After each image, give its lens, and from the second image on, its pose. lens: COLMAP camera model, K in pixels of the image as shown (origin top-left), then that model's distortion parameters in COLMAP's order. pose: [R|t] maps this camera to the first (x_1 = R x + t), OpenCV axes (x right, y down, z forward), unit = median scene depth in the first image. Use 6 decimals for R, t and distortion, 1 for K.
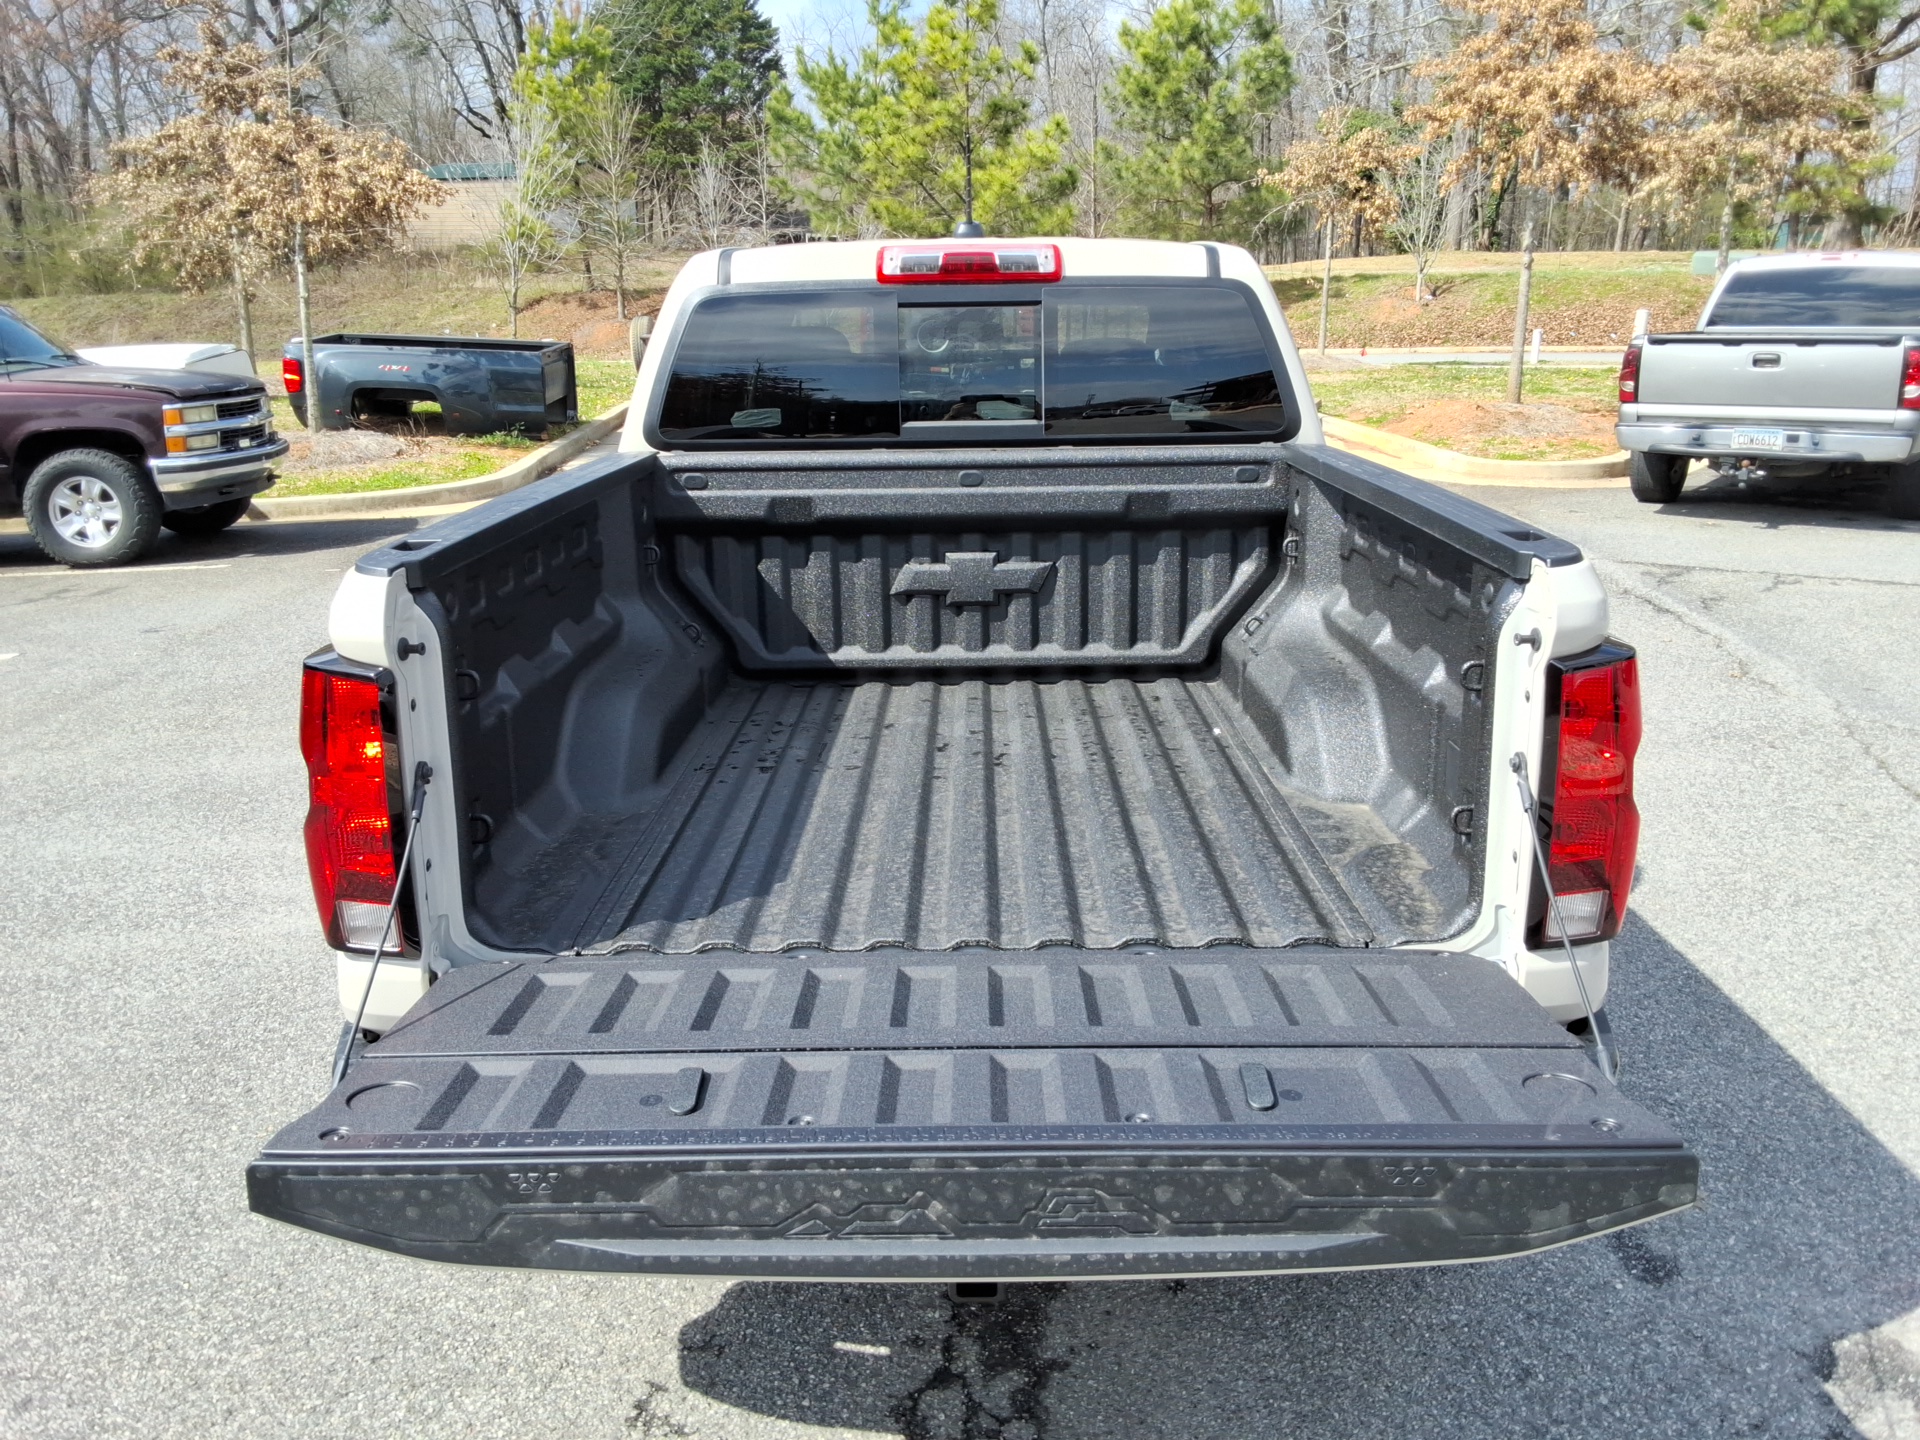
lens RADIAL K [[1553.5, 0, 978.9], [0, 1553.5, 706.6], [0, 0, 1]] dist [0.135020, -0.219907]
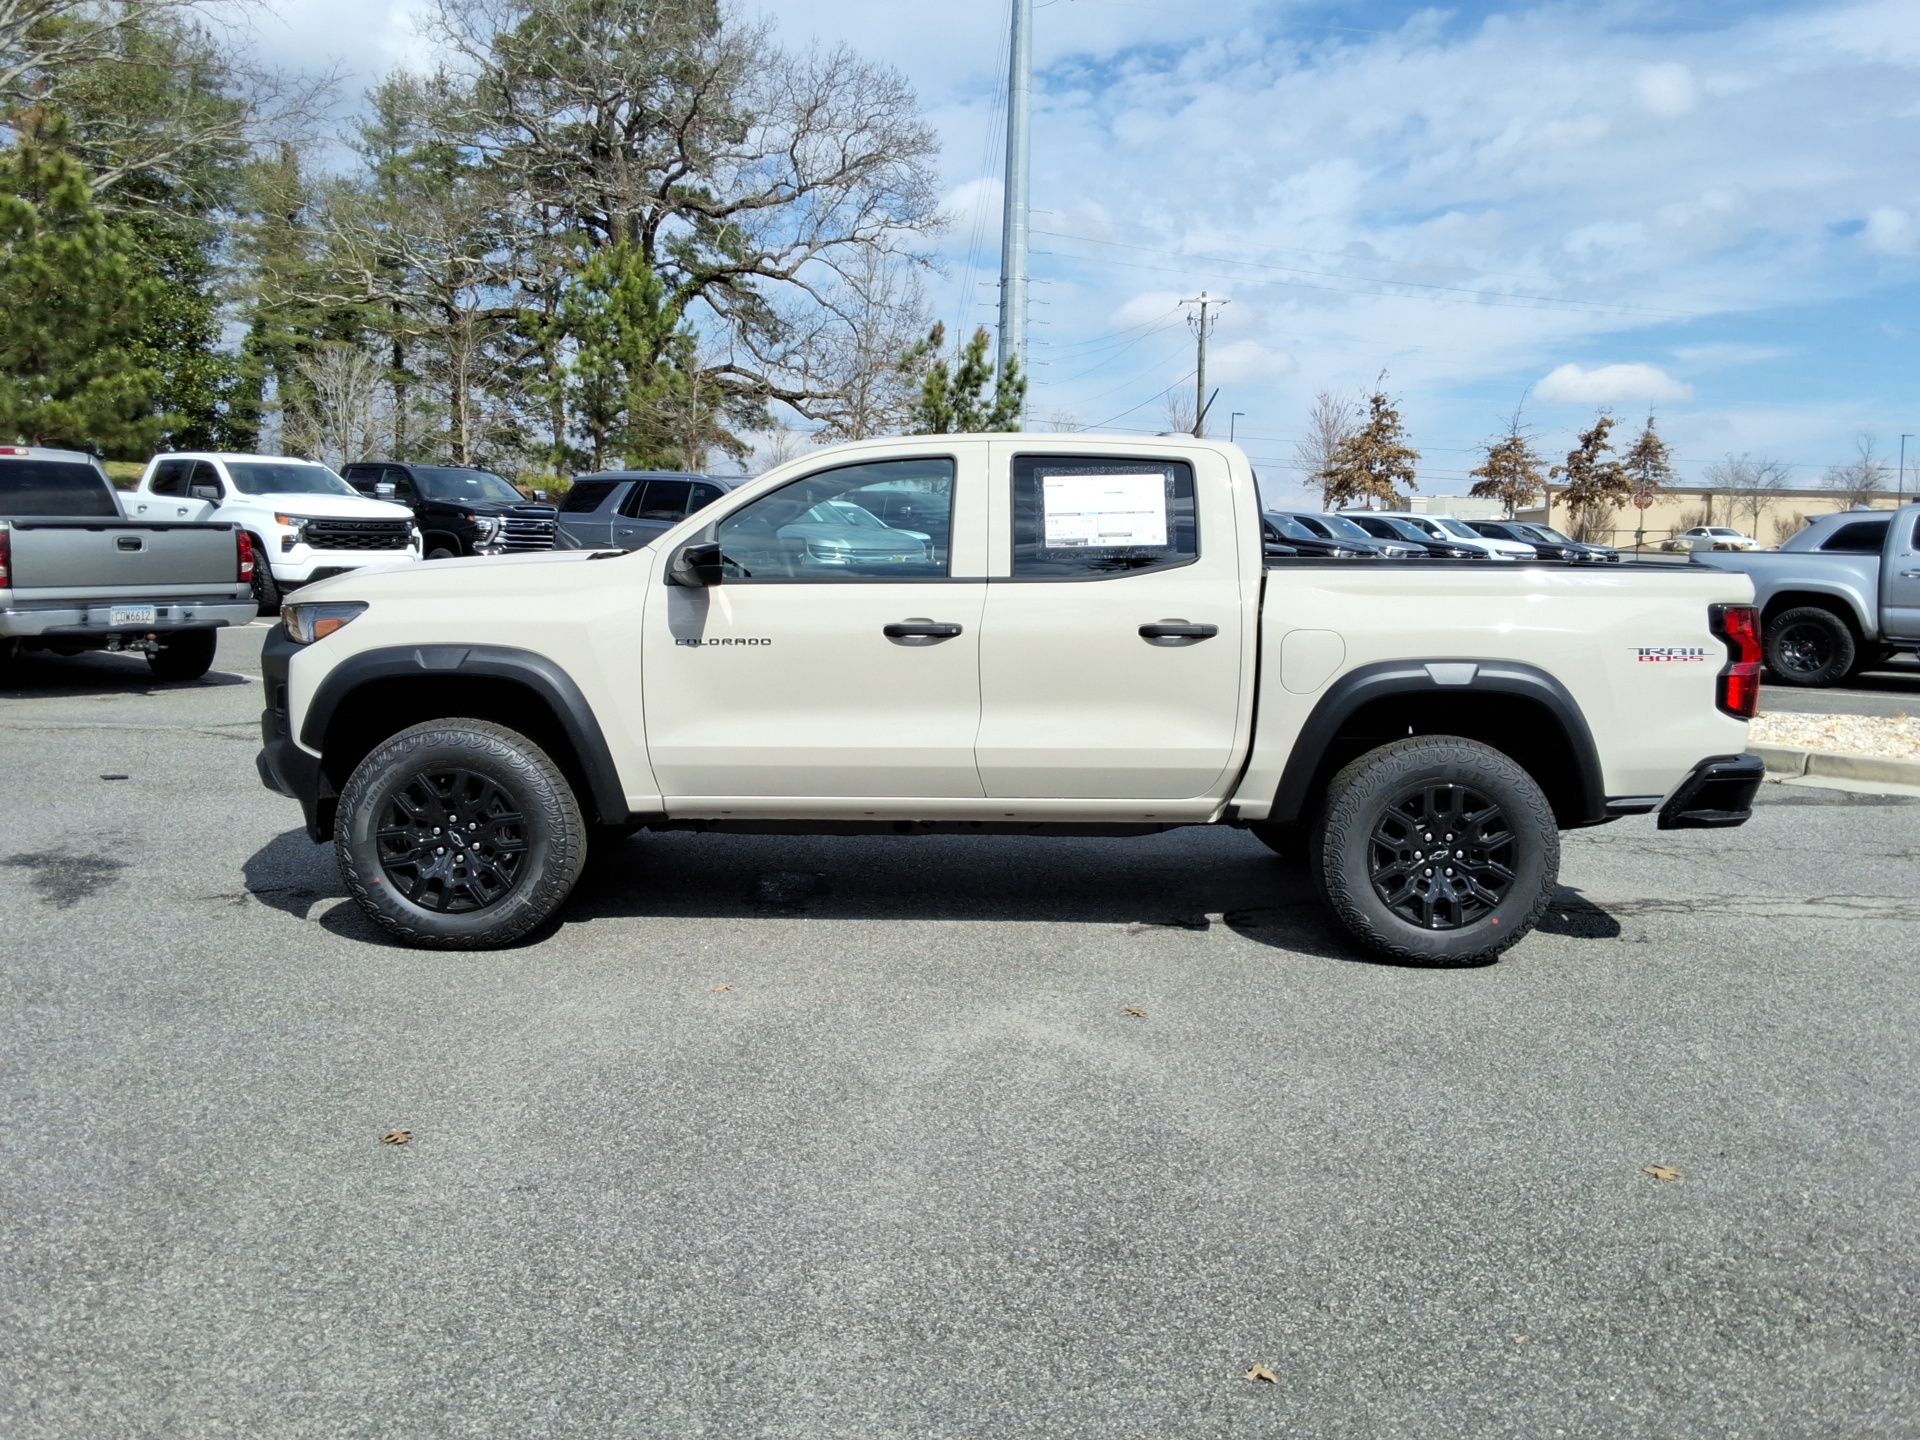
lens RADIAL K [[1553.5, 0, 978.9], [0, 1553.5, 706.6], [0, 0, 1]] dist [0.135020, -0.219907]
pose [[-0.018329, -0.106568, 0.994137, -0.334933], [0.233971, 0.966239, 0.107891, -0.050341], [-0.972071, 0.234577, 0.007224, 0.248886]]
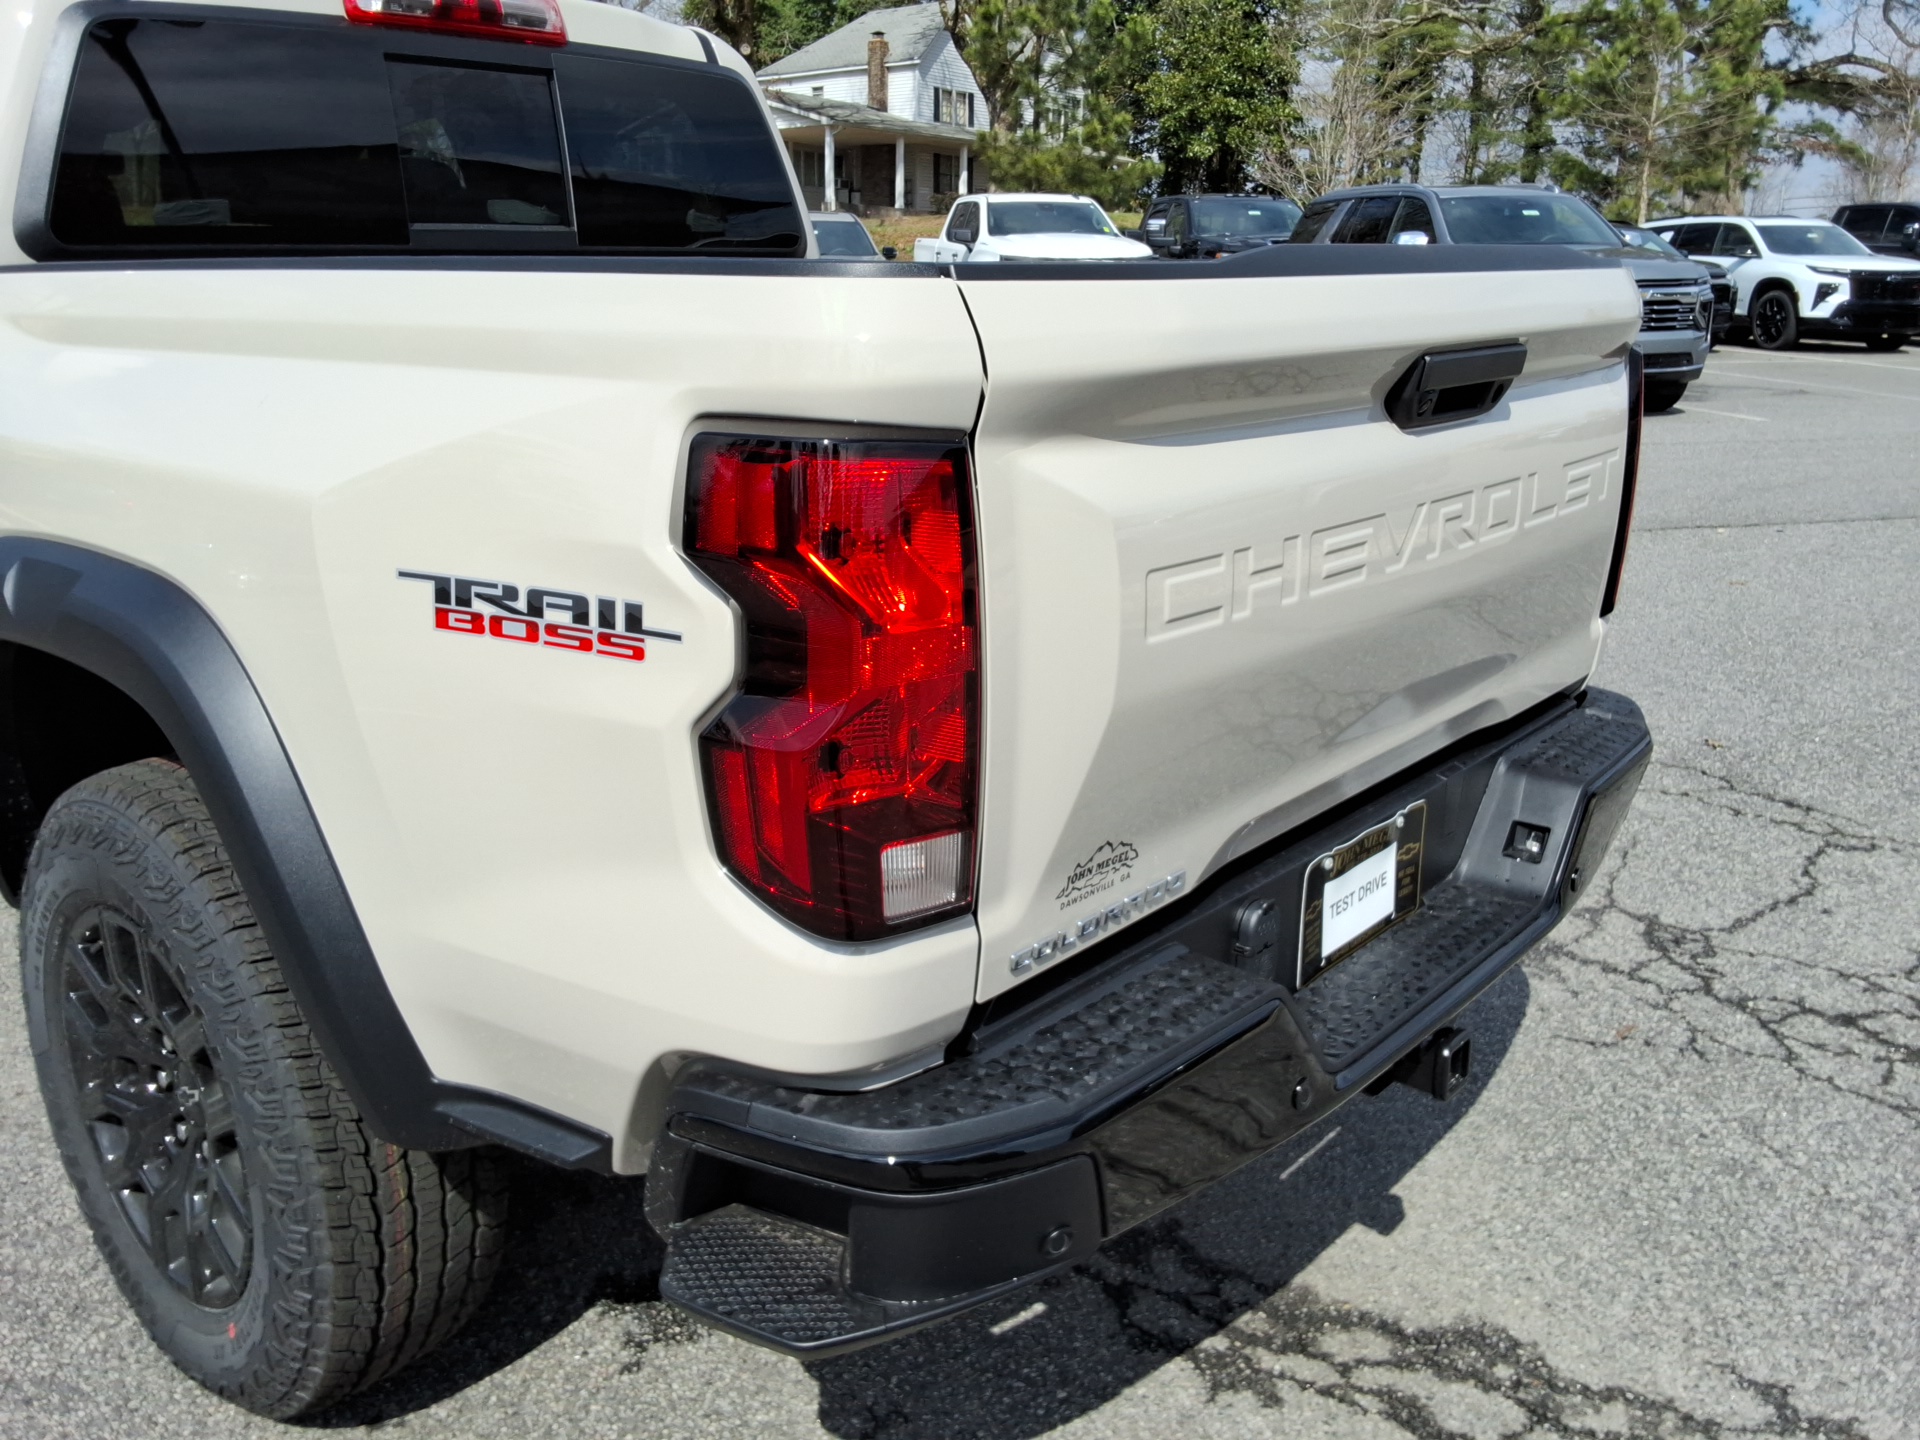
lens RADIAL K [[1554.0, 0, 971.8], [0, 1554.0, 702.8], [0, 0, 1]] dist [0.130043, -0.224107]
pose [[0.645091, -0.197739, 0.738077, -0.088359], [0.187053, 0.977412, 0.098372, 0.001888], [-0.740857, 0.074600, 0.667507, 0.064357]]
